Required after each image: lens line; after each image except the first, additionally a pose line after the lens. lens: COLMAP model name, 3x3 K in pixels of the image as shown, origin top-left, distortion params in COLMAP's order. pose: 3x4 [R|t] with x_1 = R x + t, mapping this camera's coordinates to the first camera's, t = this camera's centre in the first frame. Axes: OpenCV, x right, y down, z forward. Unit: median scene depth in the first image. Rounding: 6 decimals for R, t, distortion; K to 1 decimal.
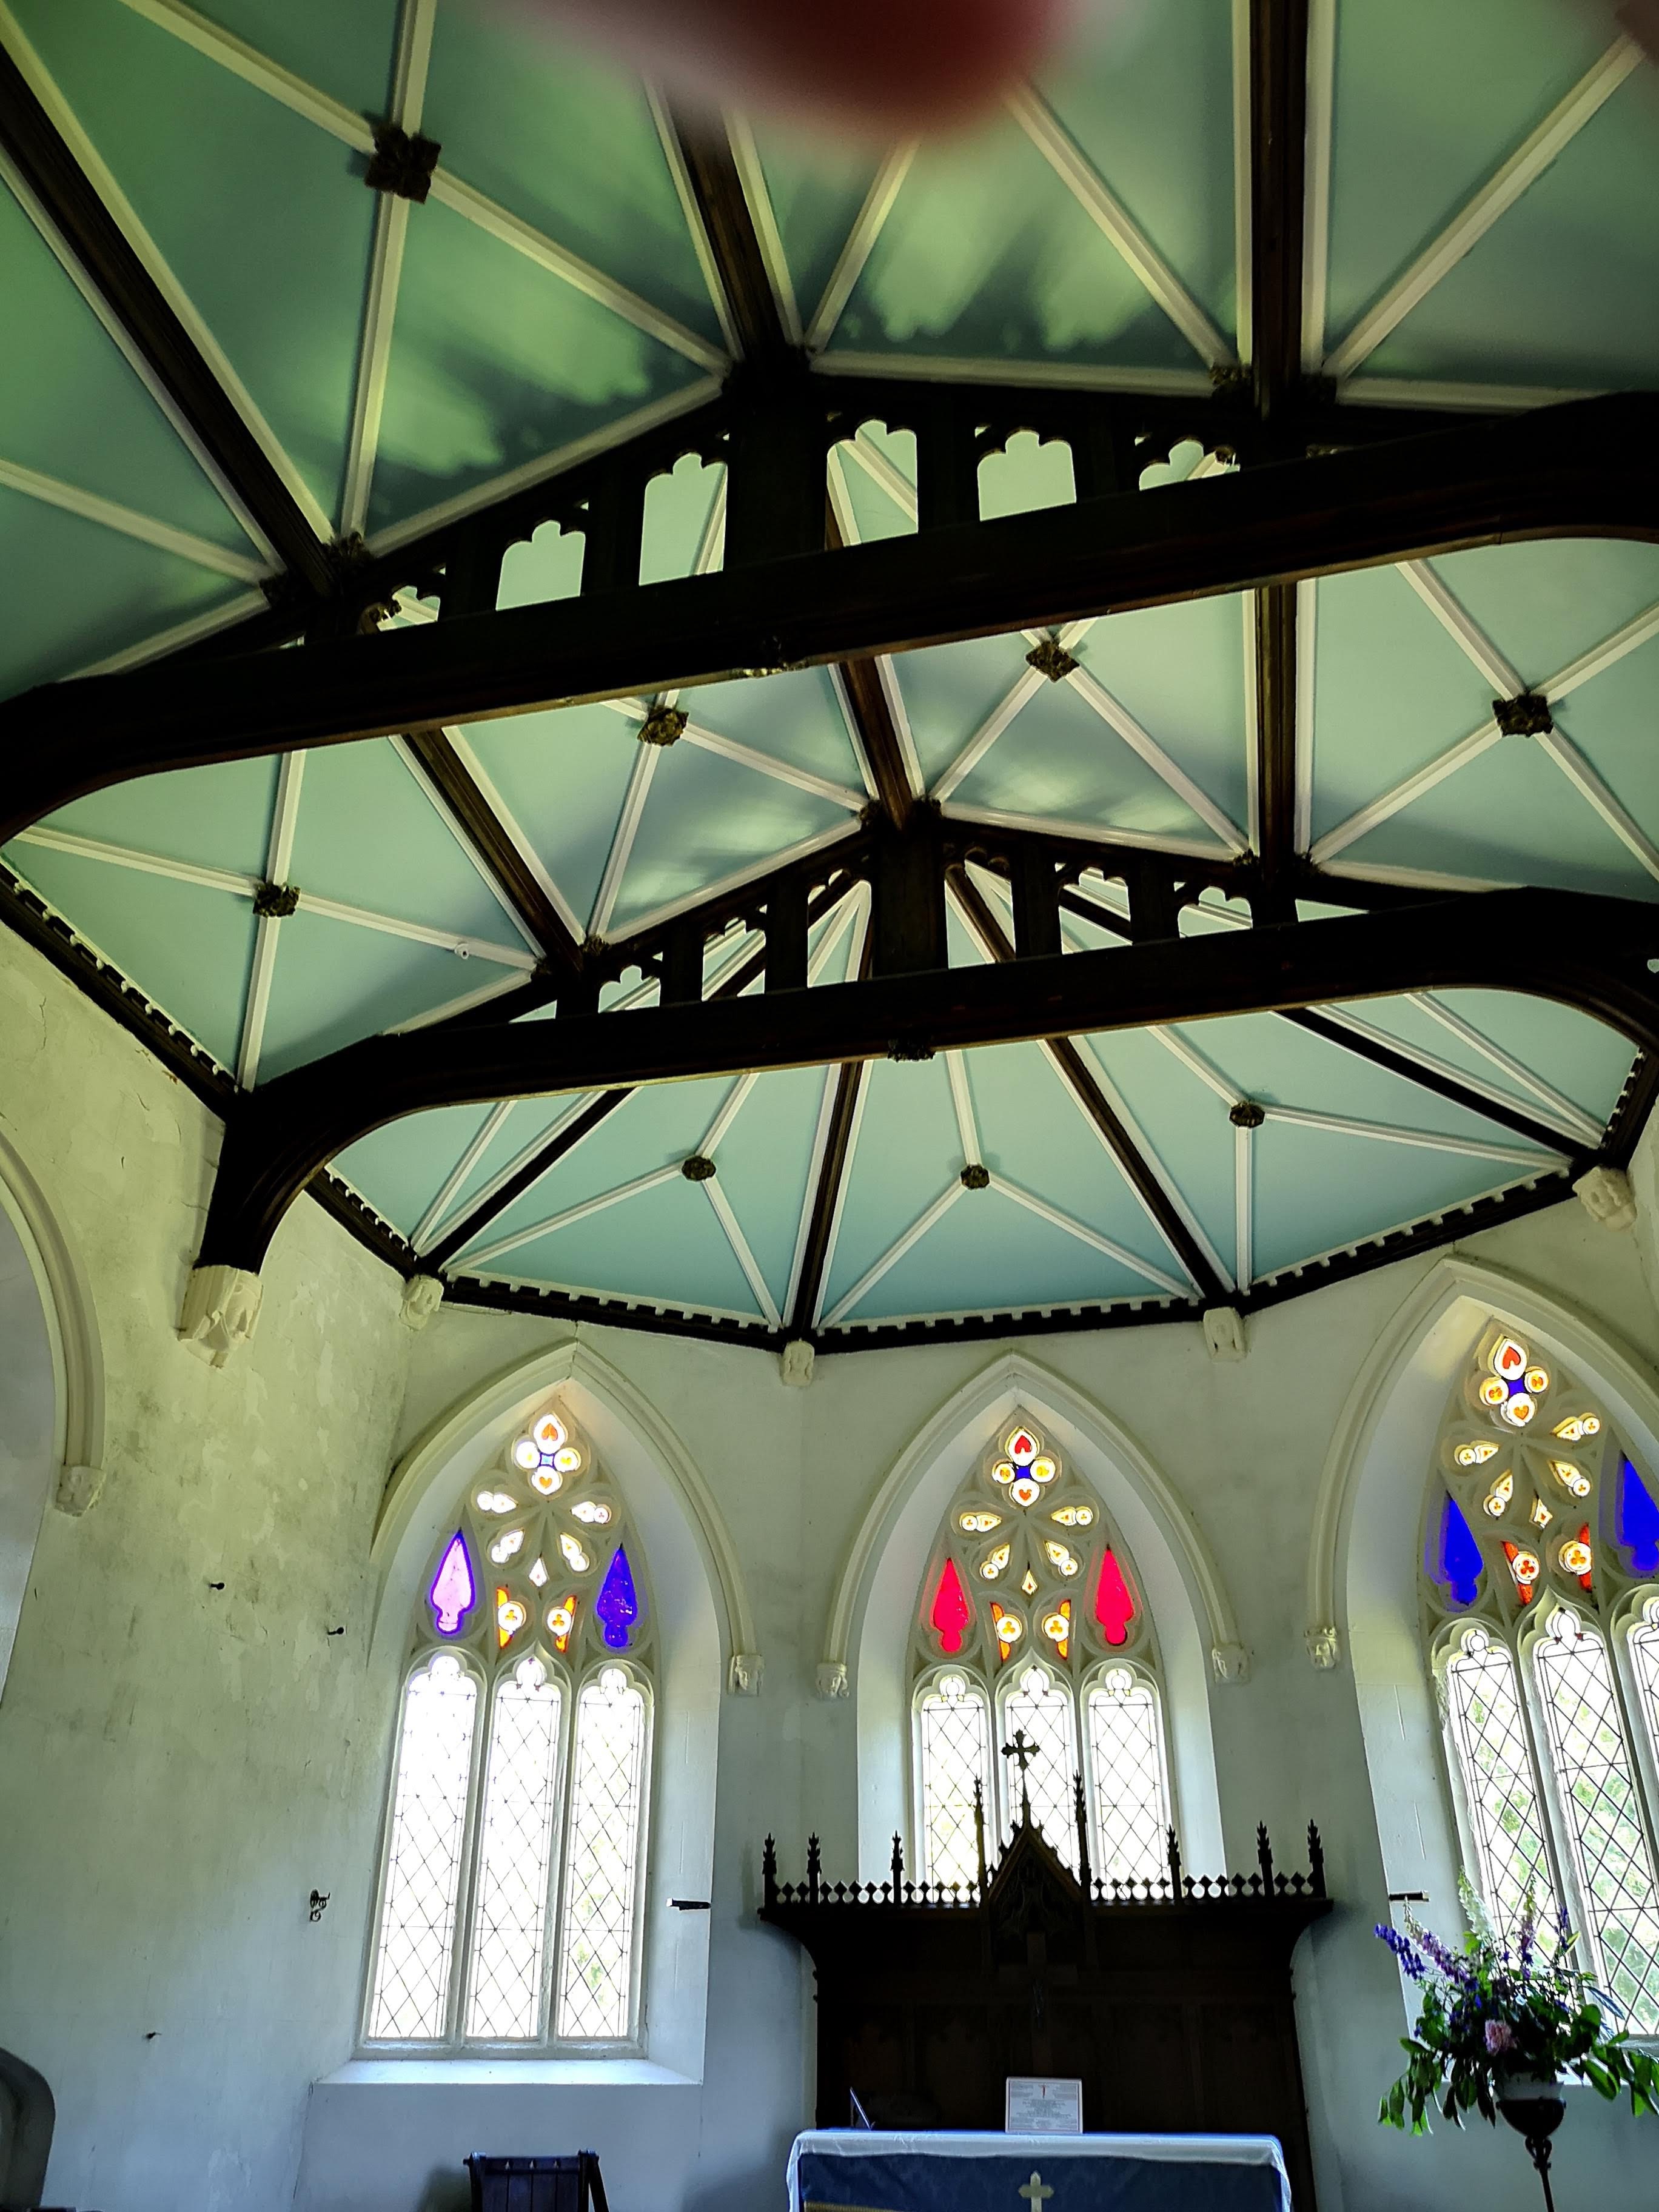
lens RADIAL K [[1747.8, 0, 830.0], [0, 1747.8, 1106.7], [0, 0, 1]] dist [0.070395, -0.070830]
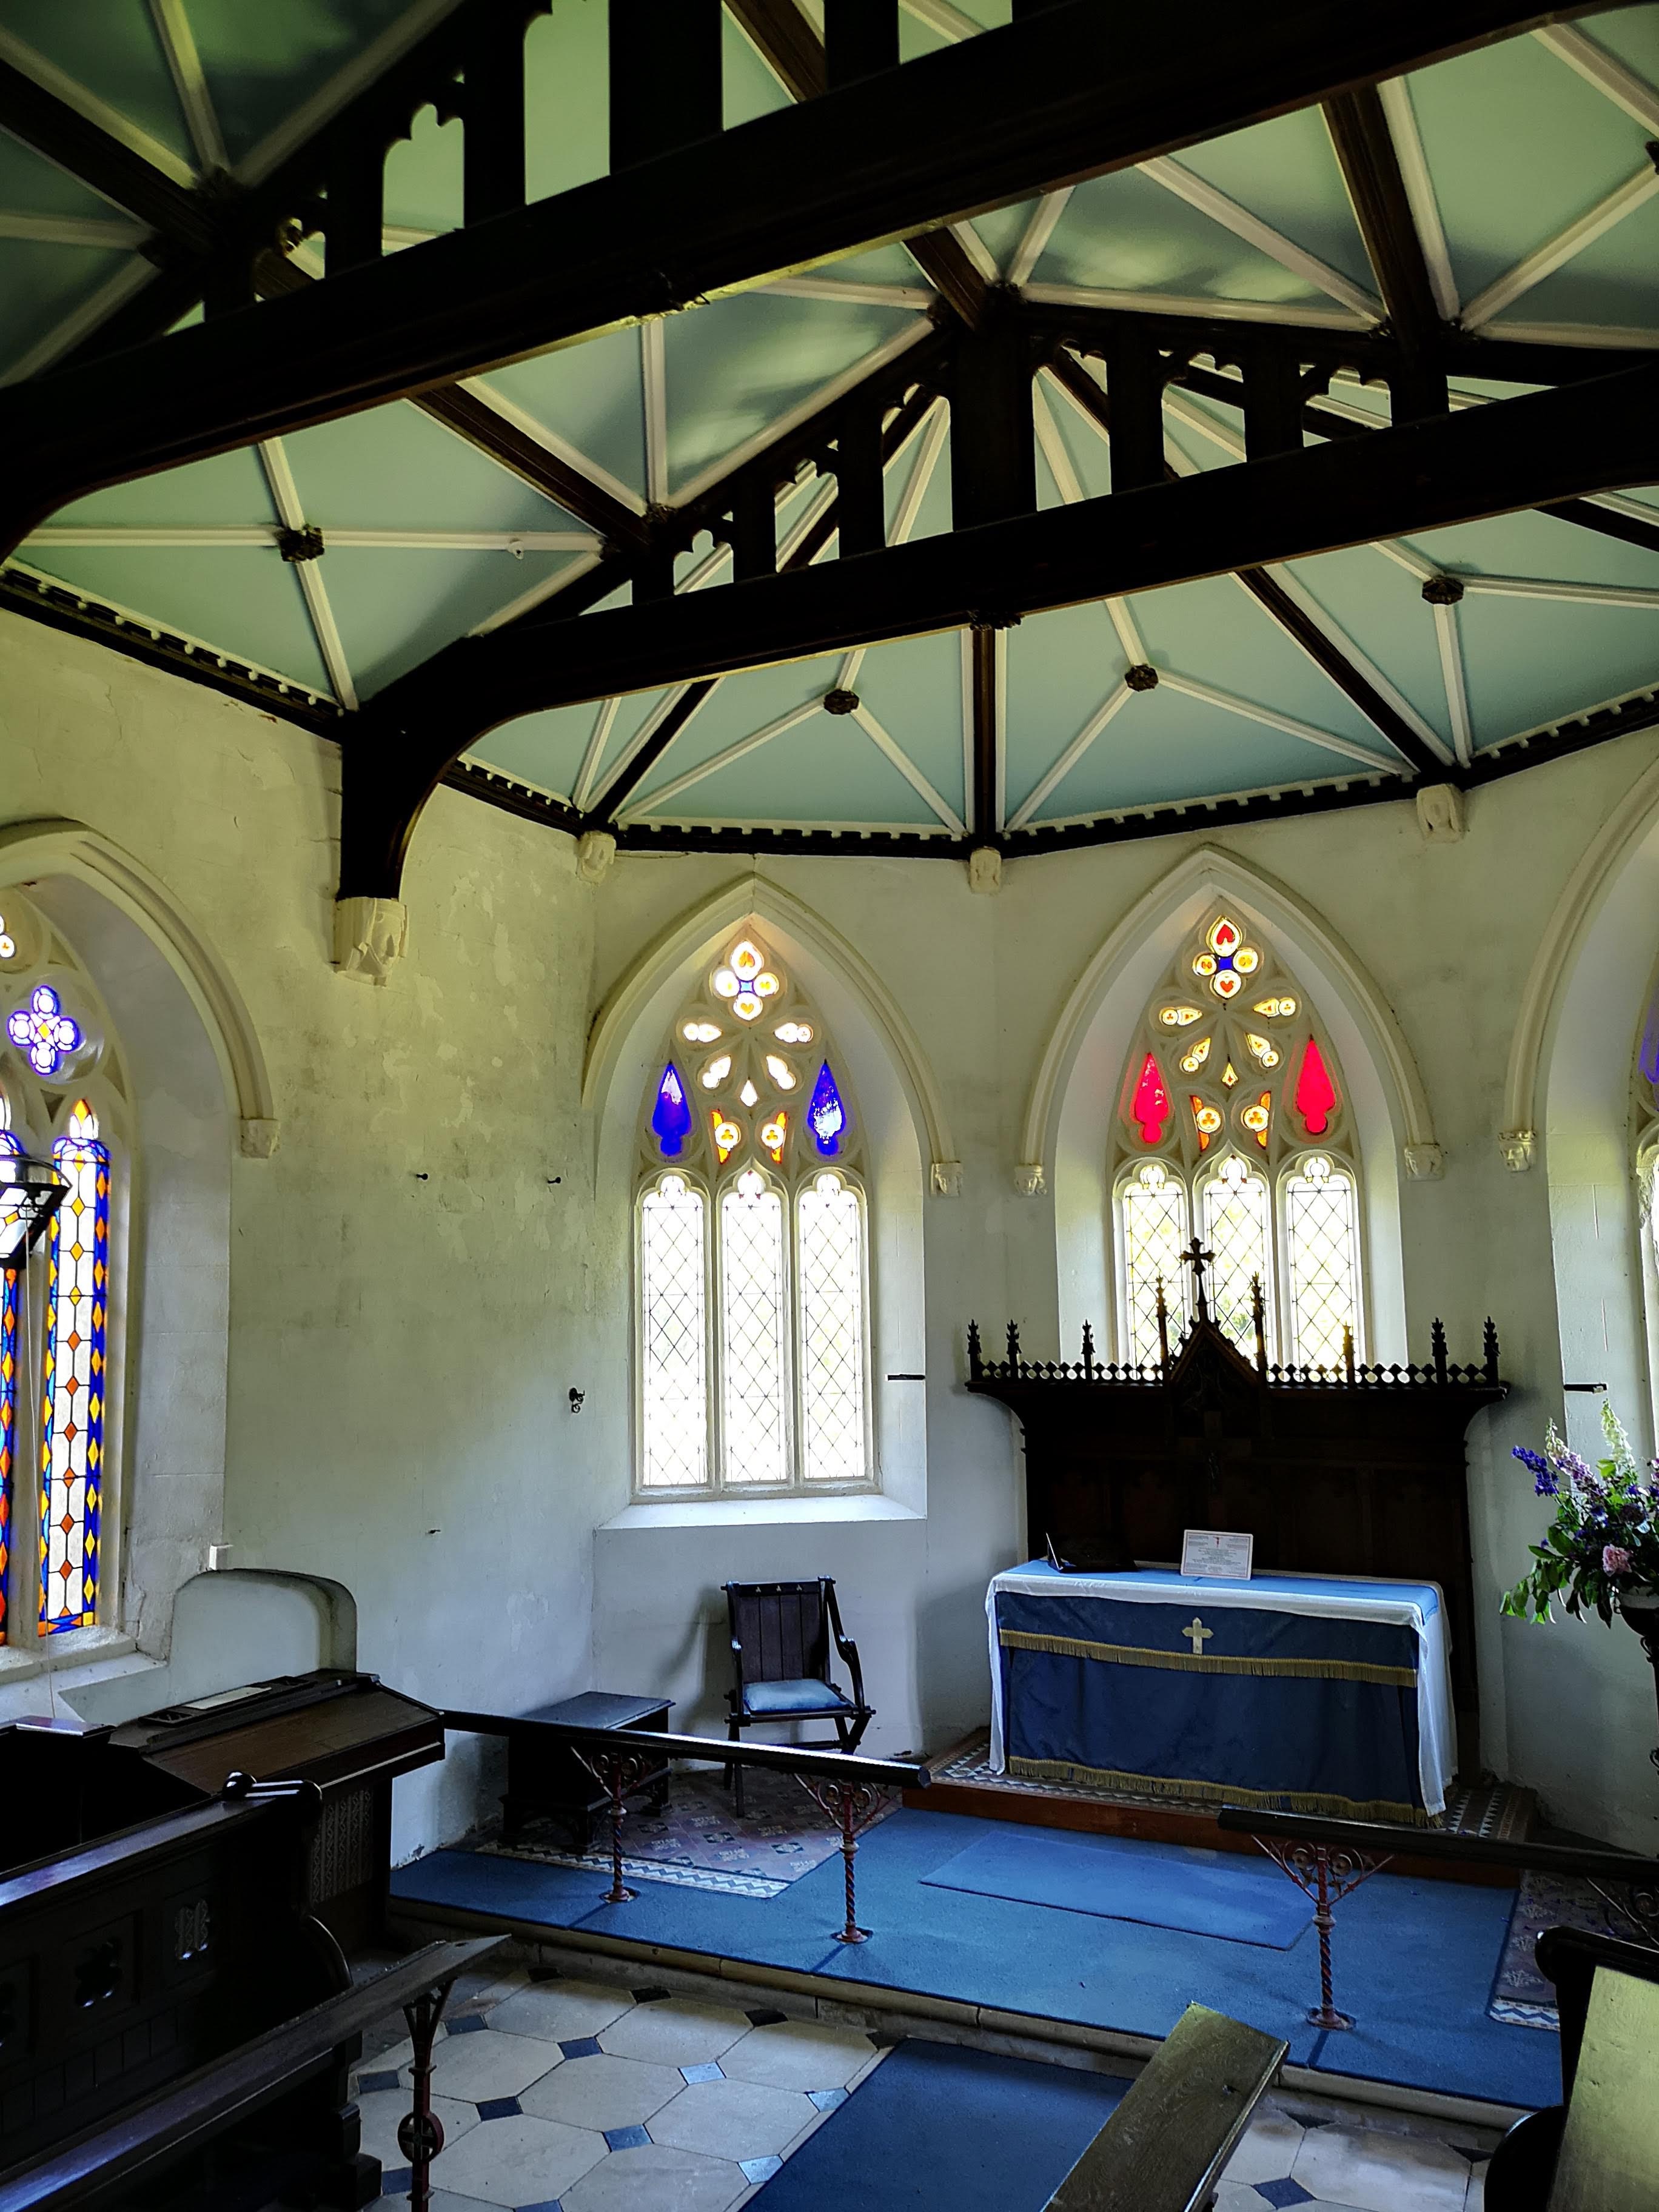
lens RADIAL K [[1747.7, 0, 799.5], [0, 1747.7, 1144.6], [0, 0, 1]] dist [0.077981, -0.069622]
pose [[0.971098, -0.041223, -0.235093, 0.125379], [0.131056, 0.915299, 0.380856, -0.118576], [0.199480, -0.400659, 0.894248, 0.055172]]
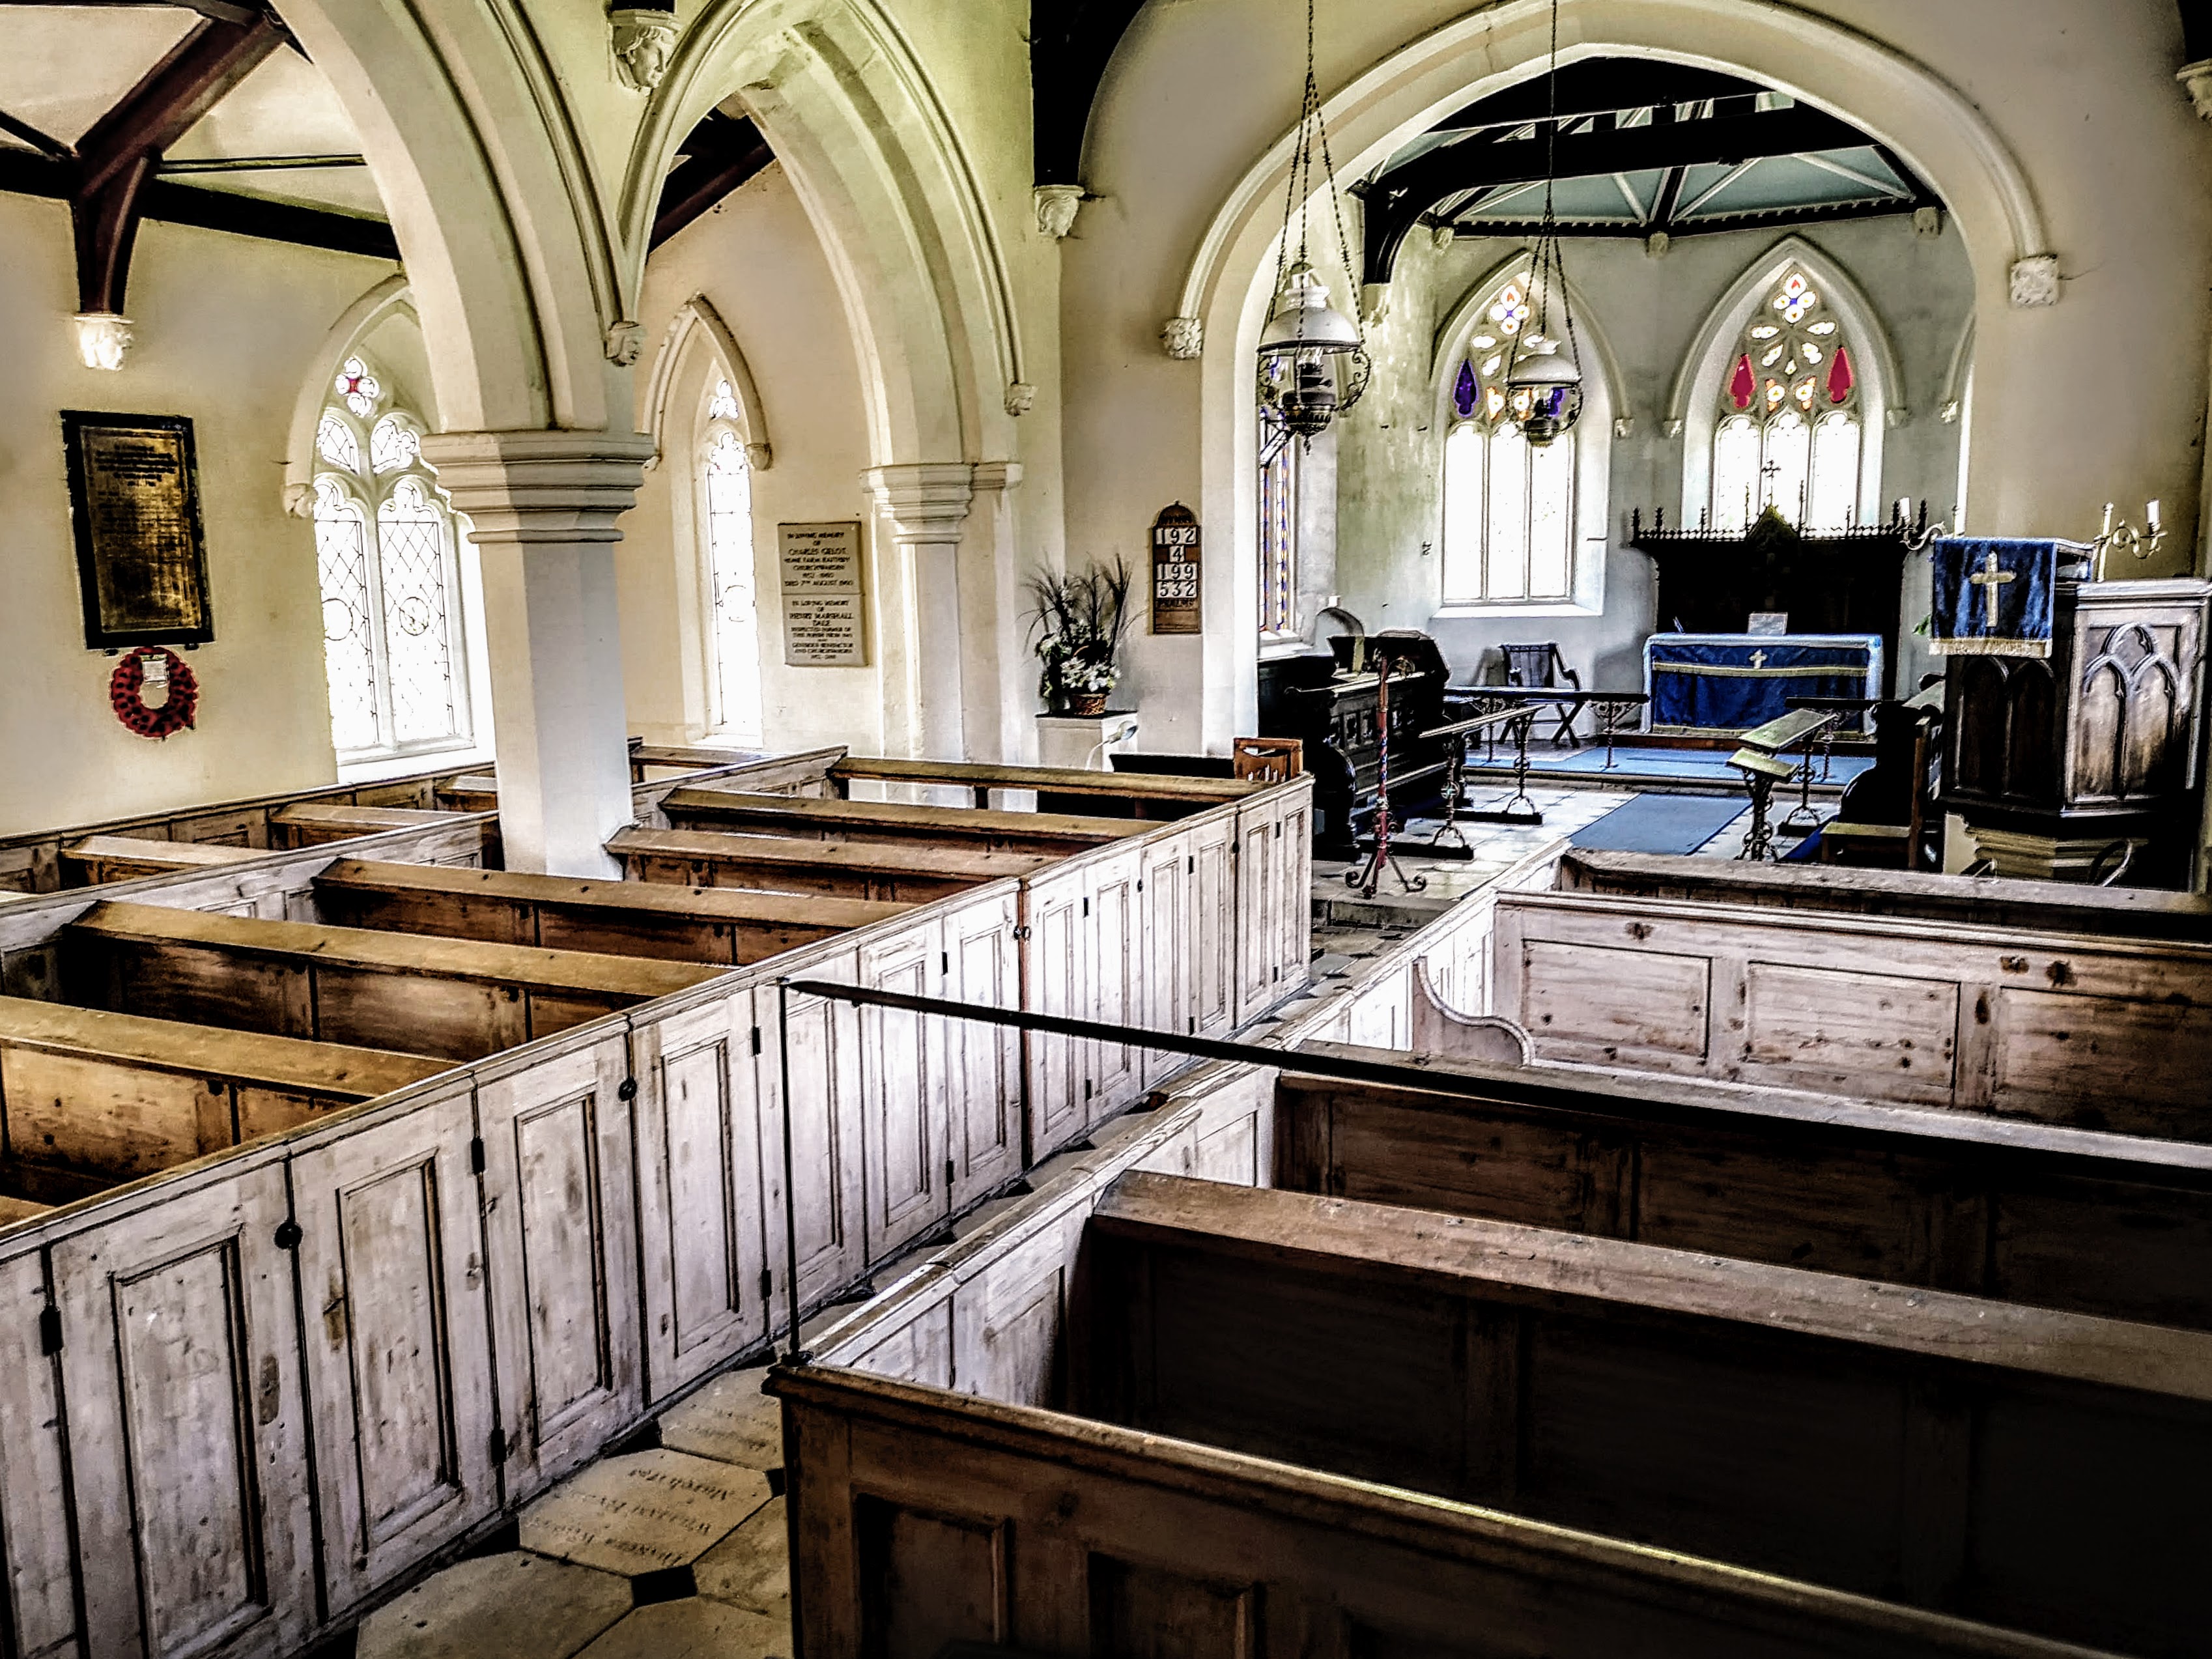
lens RADIAL K [[1747.7, 0, 1149.2], [0, 1747.7, 821.4], [0, 0, 1]] dist [0.077981, -0.069622]
pose [[0.964165, 0.026339, -0.263993, -0.031226], [0.138138, 0.799696, 0.584298, -0.569865], [0.226504, -0.599827, 0.767400, -0.909728]]
